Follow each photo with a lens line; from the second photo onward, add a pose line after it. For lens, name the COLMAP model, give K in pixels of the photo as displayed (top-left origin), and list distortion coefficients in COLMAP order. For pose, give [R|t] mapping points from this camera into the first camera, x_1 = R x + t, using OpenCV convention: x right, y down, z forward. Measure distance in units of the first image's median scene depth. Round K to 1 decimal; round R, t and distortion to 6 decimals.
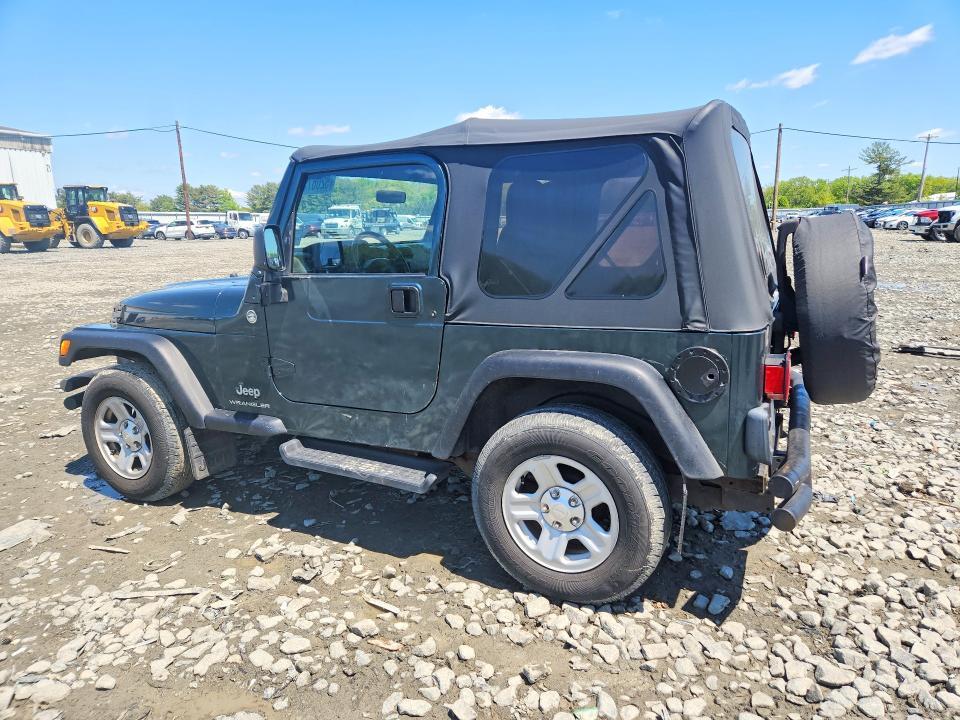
lens RADIAL K [[692.1, 0, 478.0], [0, 692.1, 360.4], [0, 0, 1]] dist [0.008913, 0.000077]
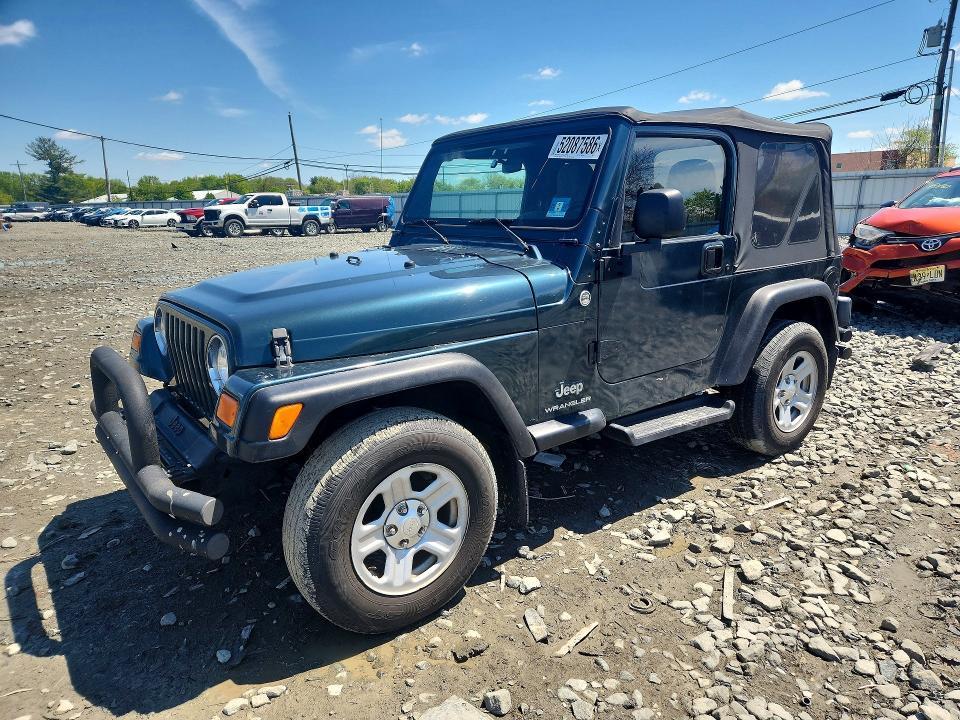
lens RADIAL K [[692.1, 0, 478.0], [0, 692.1, 360.4], [0, 0, 1]] dist [0.008913, 0.000077]
pose [[0.407729, -0.193173, 0.892436, -1.167994], [0.177152, 0.975530, 0.130223, -0.124045], [-0.895753, 0.105001, 0.431973, 0.767050]]
